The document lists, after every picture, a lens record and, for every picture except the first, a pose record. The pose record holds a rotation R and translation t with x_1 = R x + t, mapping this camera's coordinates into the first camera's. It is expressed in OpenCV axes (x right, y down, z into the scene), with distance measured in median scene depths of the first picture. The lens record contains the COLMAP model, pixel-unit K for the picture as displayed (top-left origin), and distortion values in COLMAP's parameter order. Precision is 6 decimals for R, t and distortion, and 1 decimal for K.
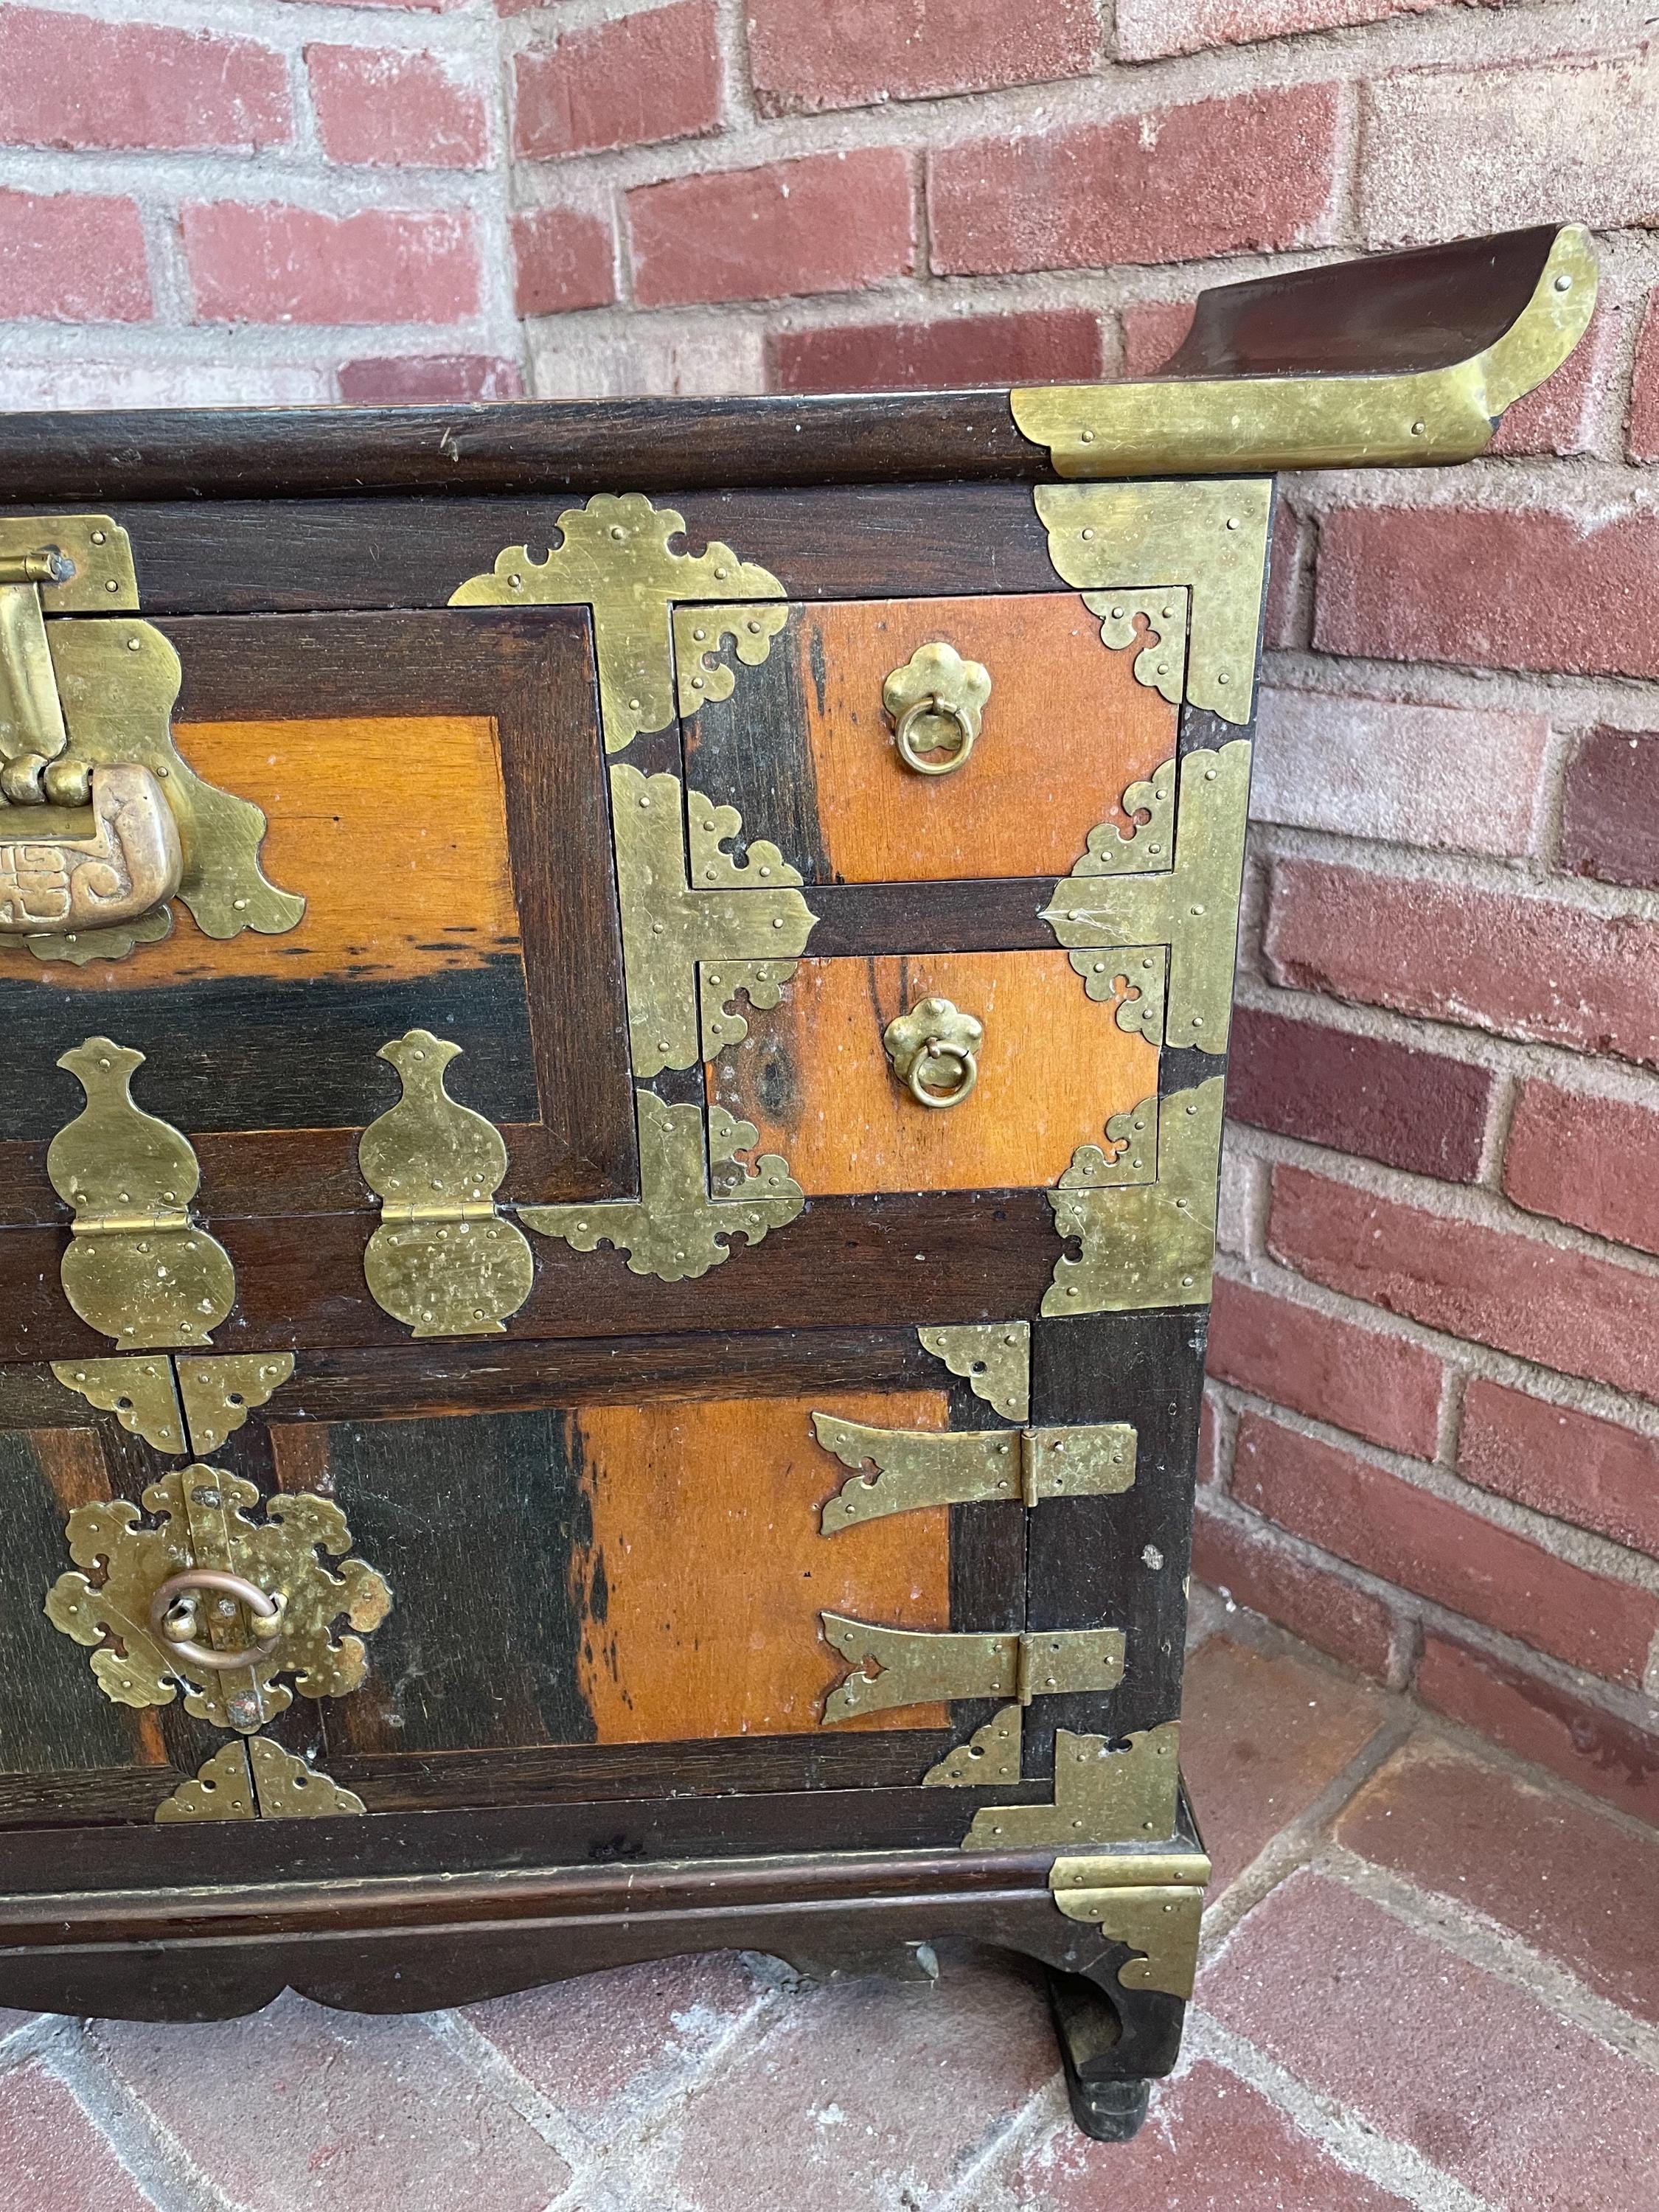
lens RADIAL K [[1643.6, 0, 828.8], [0, 1643.6, 1111.9], [0, 0, 1]] dist [0.080411, -0.103435]
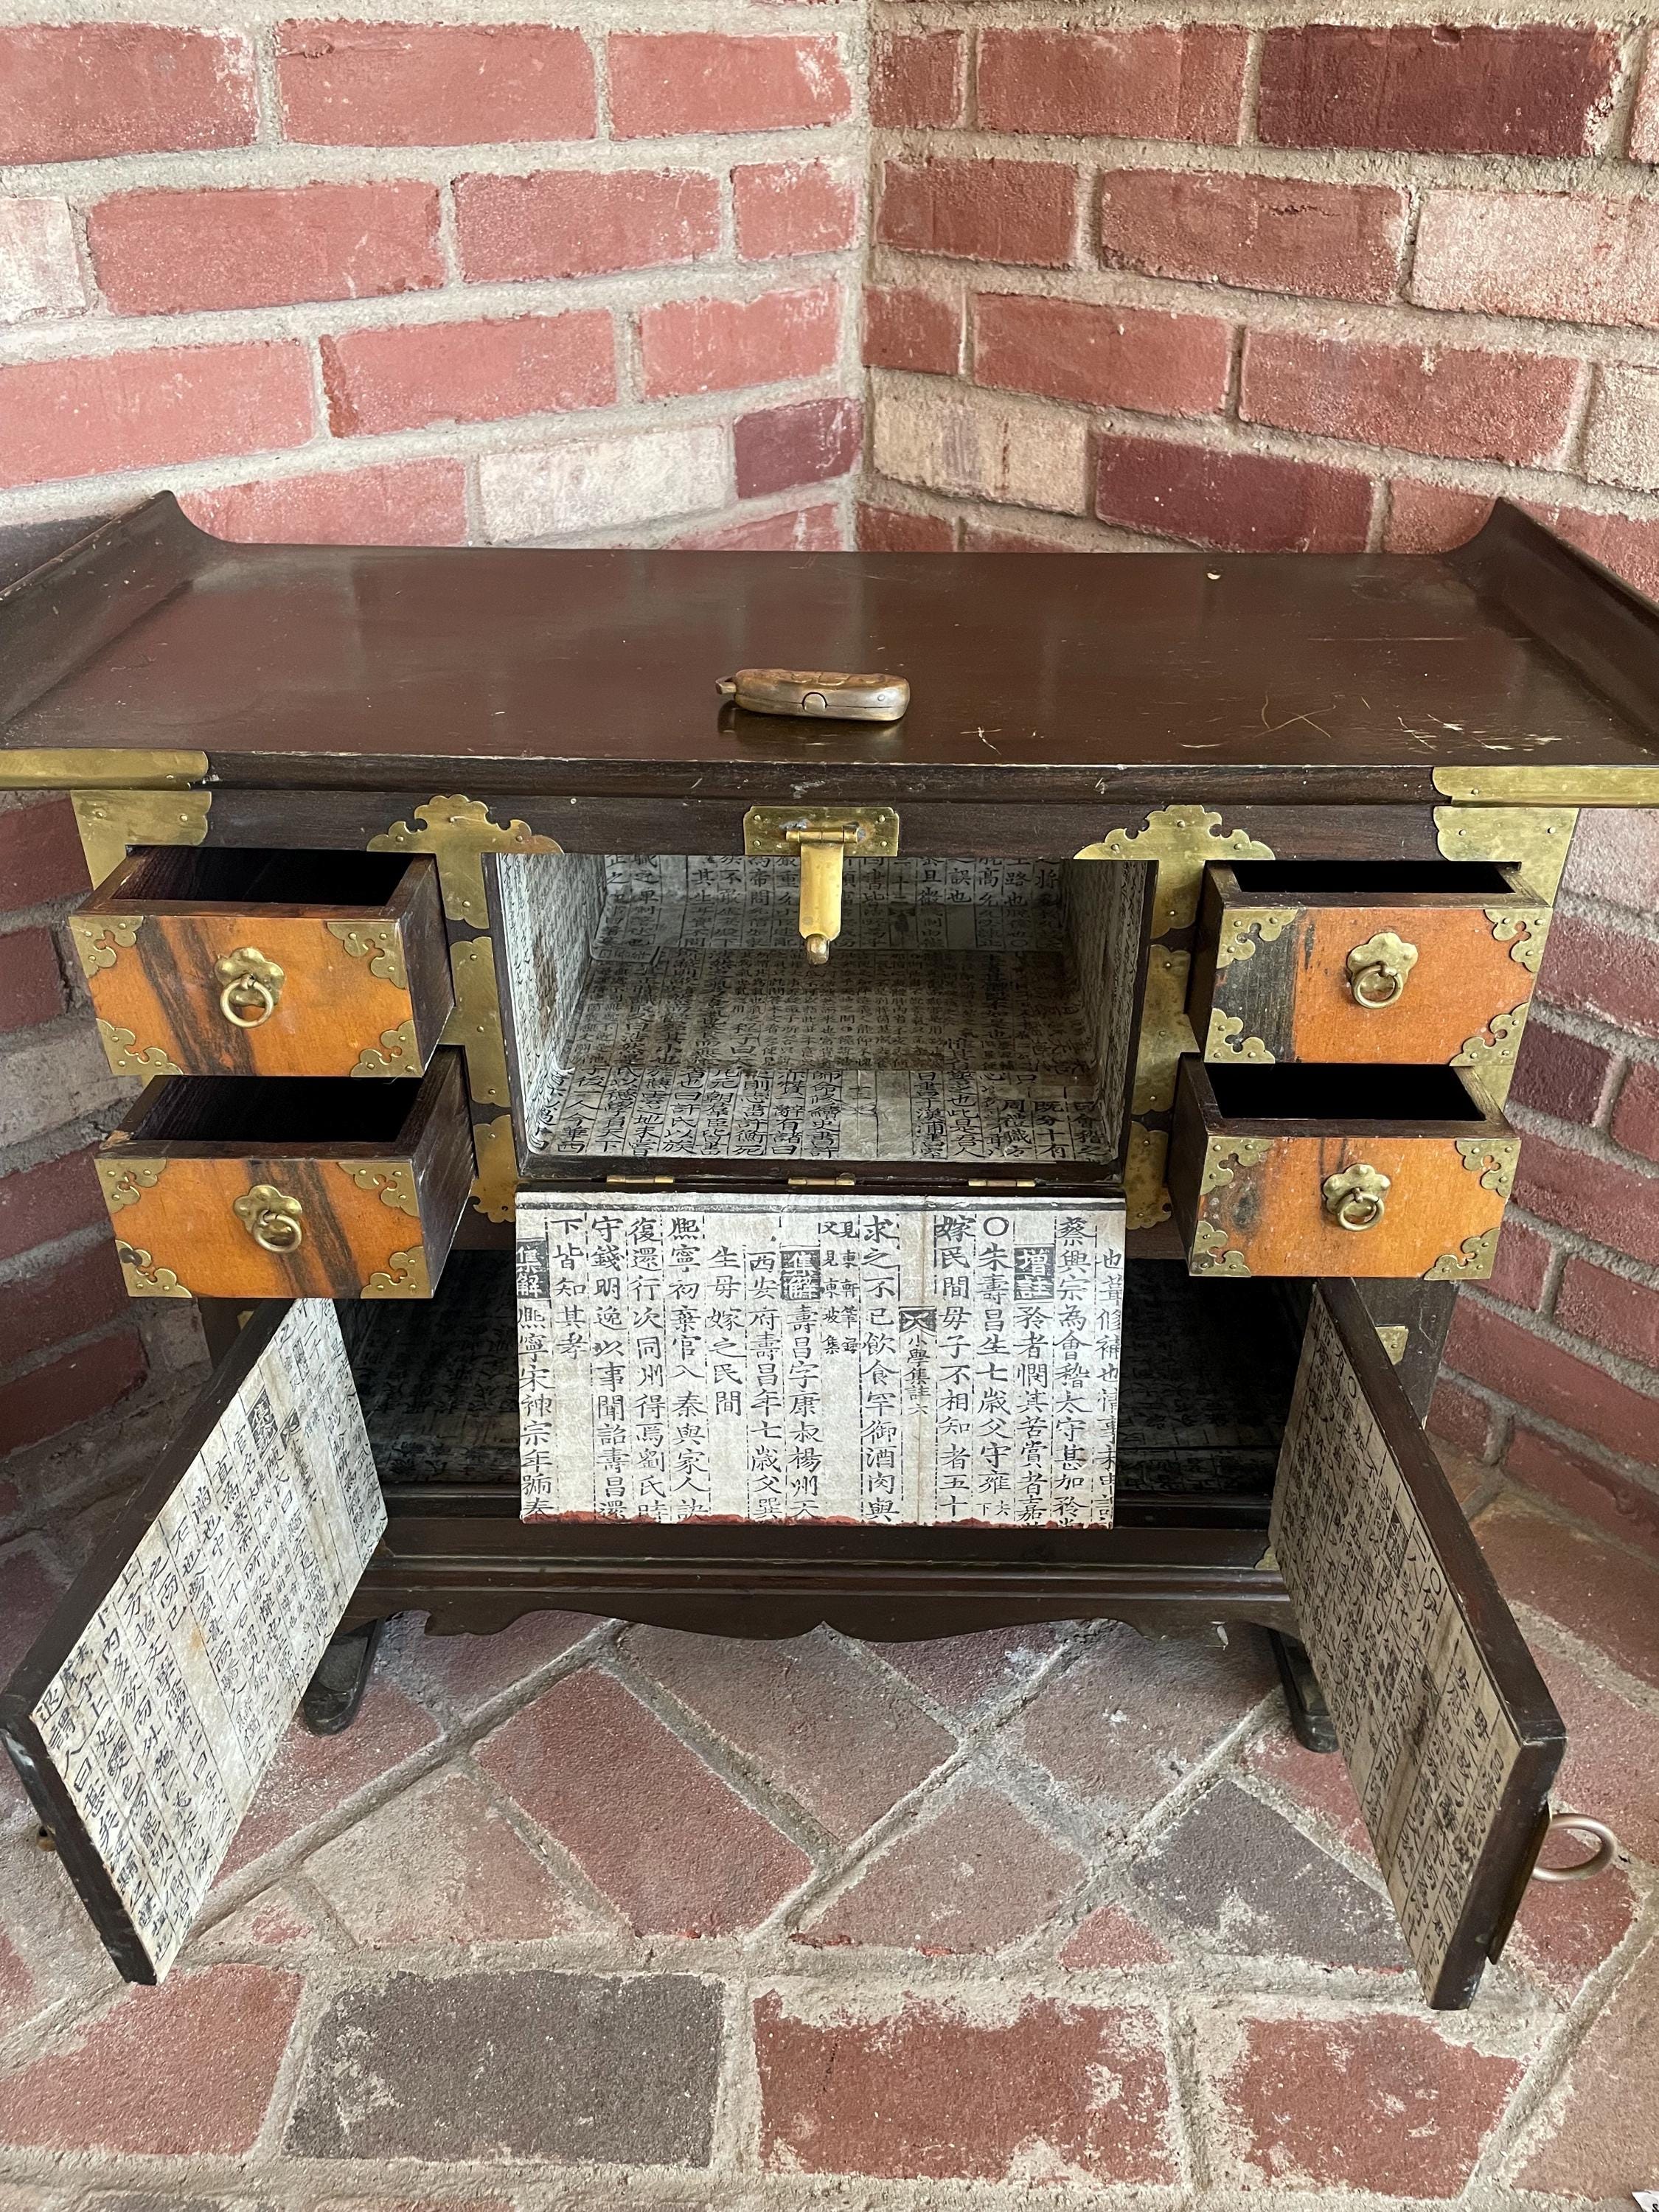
lens RADIAL K [[1643.6, 0, 845.9], [0, 1643.6, 1076.5], [0, 0, 1]] dist [0.080411, -0.103435]
pose [[0.999275, 0.037781, 0.004608, -0.272227], [-0.038055, 0.989785, 0.137396, -0.183584], [0.000630, -0.137472, 0.990506, -0.426775]]
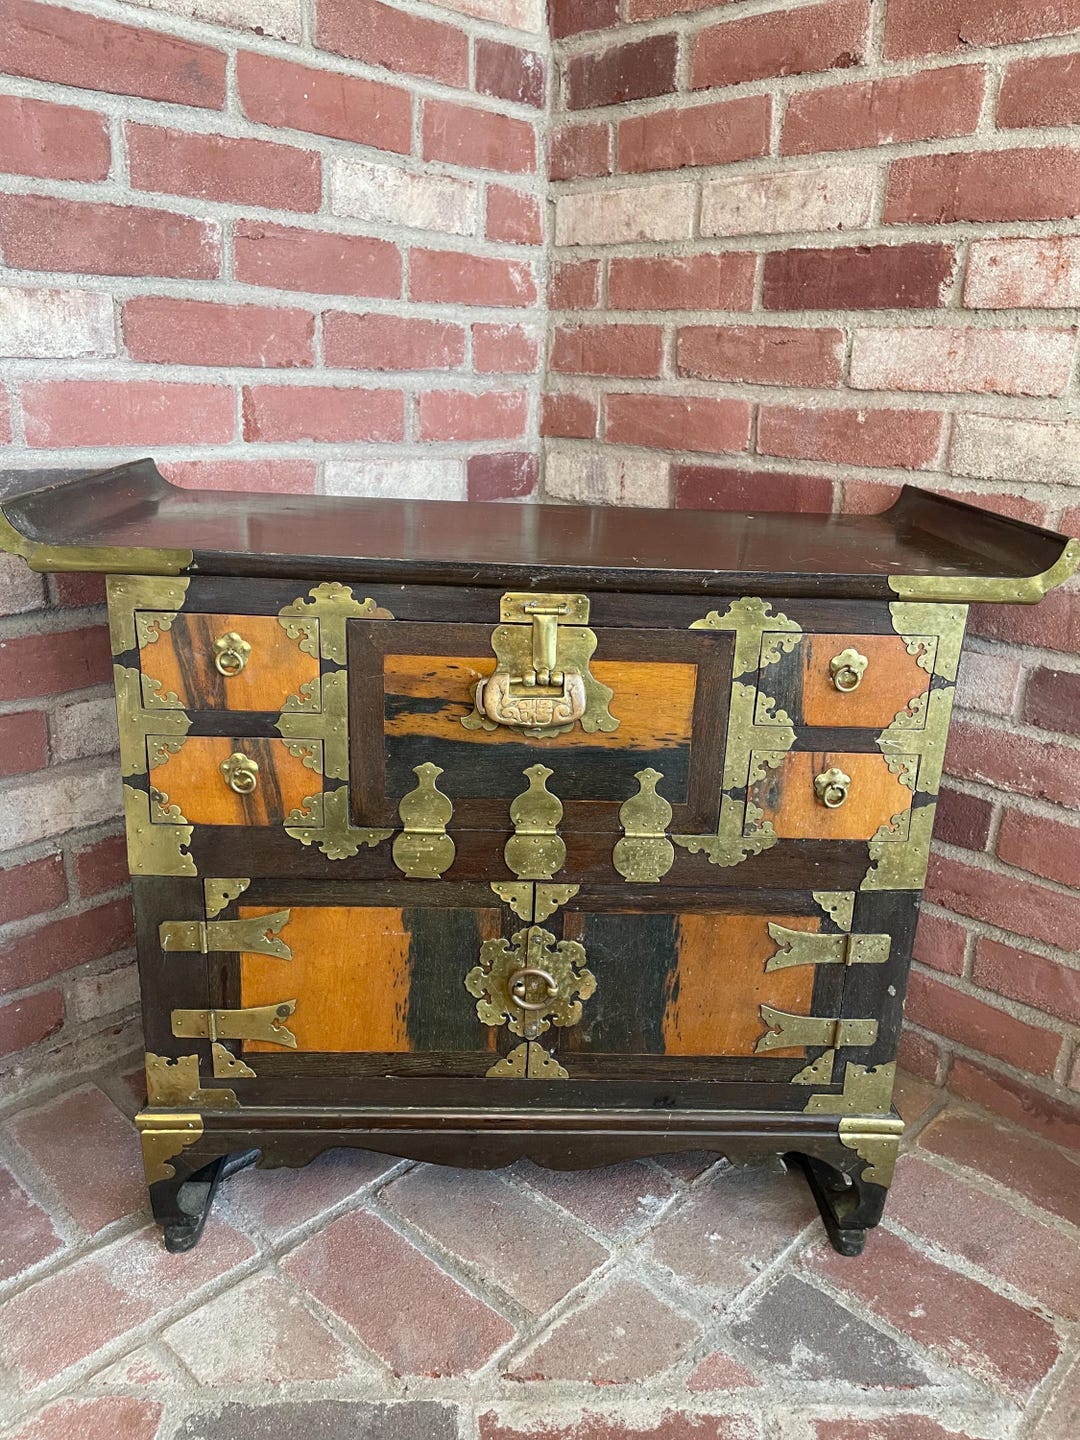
lens RADIAL K [[1070.0, 0, 550.1], [0, 1070.0, 716.3], [0, 0, 1]] dist [0.080411, -0.103435]
pose [[0.996933, 0.055626, 0.055053, -0.338599], [-0.050200, 0.994167, -0.095460, 0.028876], [-0.060042, 0.092404, 0.993910, -0.529041]]
